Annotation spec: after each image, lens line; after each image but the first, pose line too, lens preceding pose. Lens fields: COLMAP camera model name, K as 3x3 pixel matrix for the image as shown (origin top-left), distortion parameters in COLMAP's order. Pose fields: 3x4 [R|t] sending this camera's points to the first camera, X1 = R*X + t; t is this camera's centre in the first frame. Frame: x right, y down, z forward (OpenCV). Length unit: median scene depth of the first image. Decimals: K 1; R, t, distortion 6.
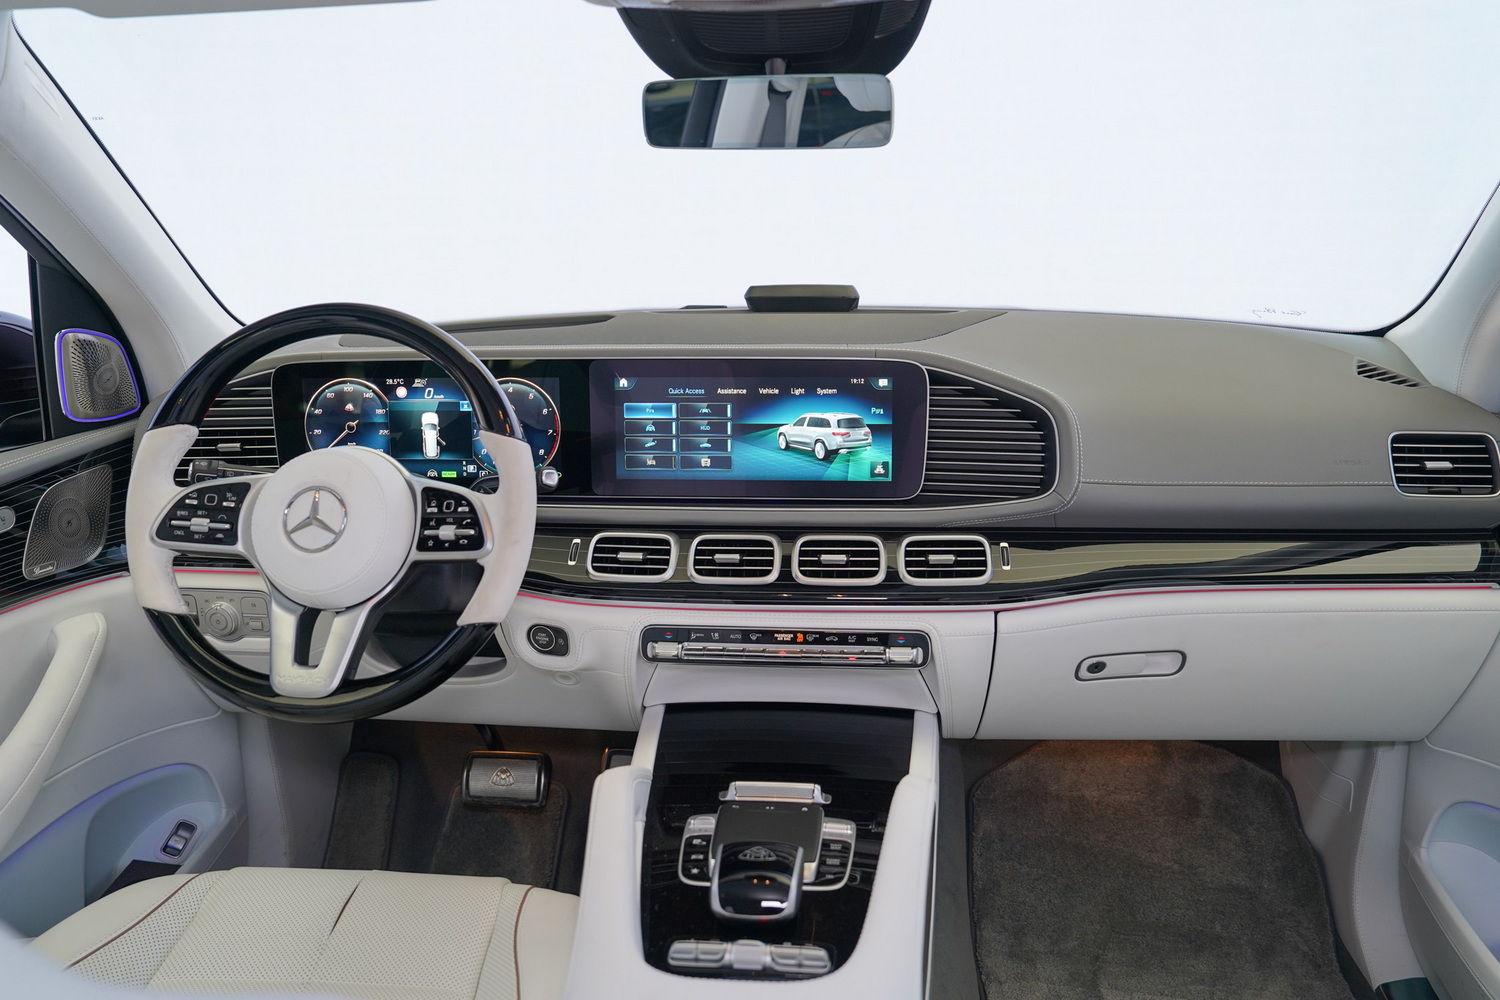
lens RADIAL K [[1117.3, 0, 748.9], [0, 1117.3, 487.2], [0, 0, 1]] dist [-0.007538, 0.002993]
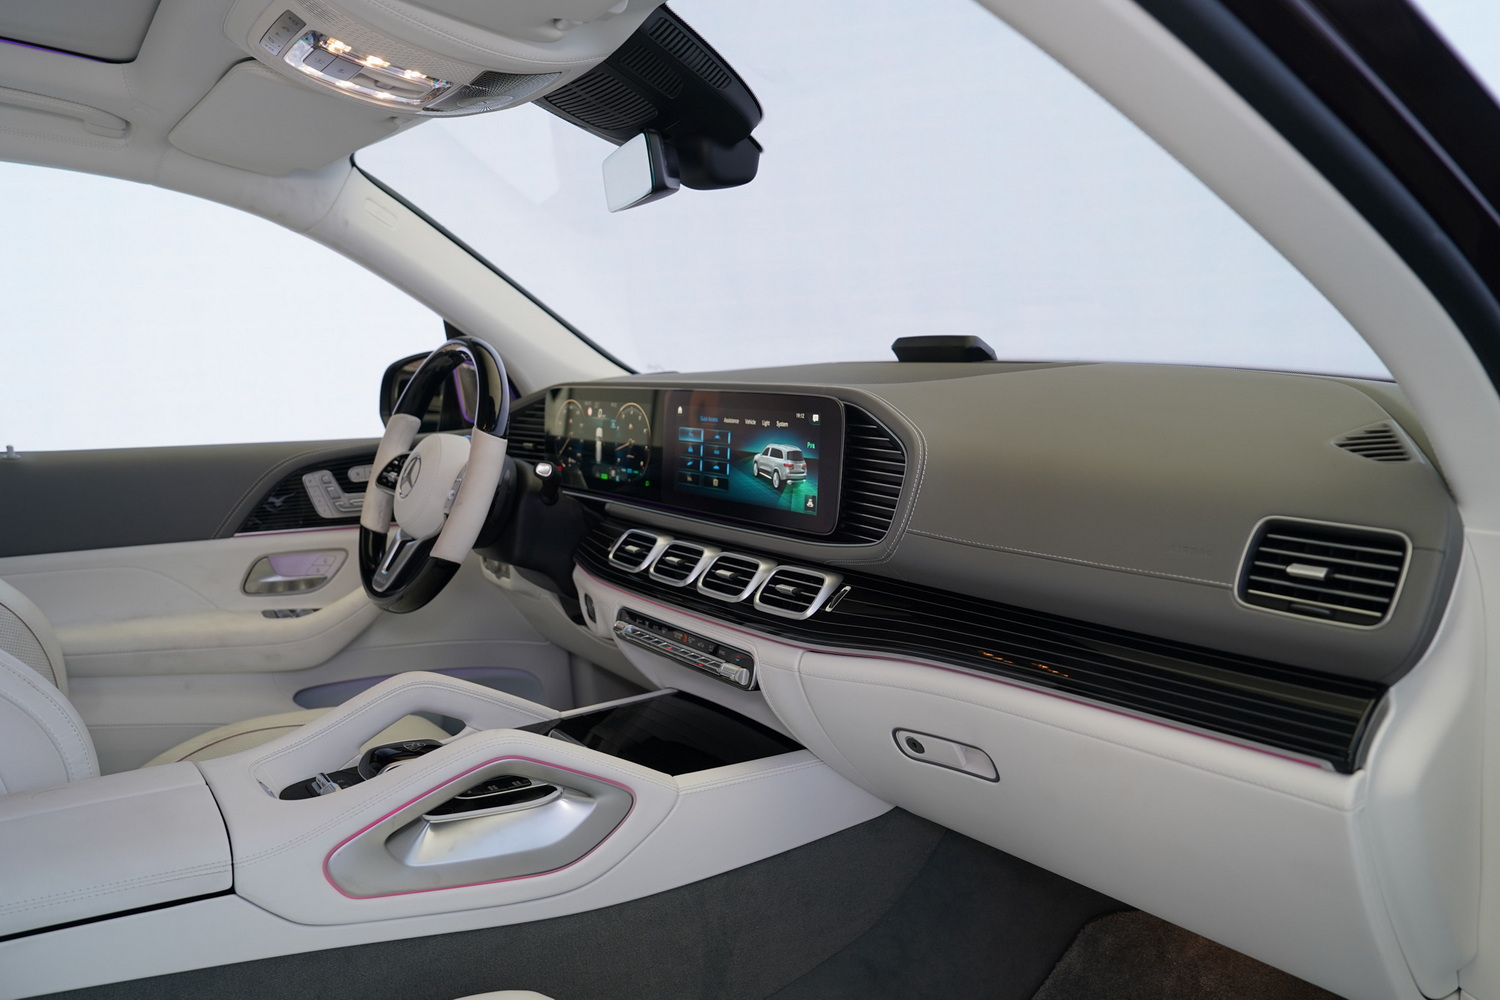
lens RADIAL K [[1066.6, 0, 739.4], [0, 1066.6, 507.5], [0, 0, 1]] dist [-0.063765, 0.007673]
pose [[0.680678, 0.110605, -0.724185, 0.778014], [-0.155912, 0.987761, 0.004315, -0.005780], [0.715799, 0.109972, 0.689592, 0.279322]]
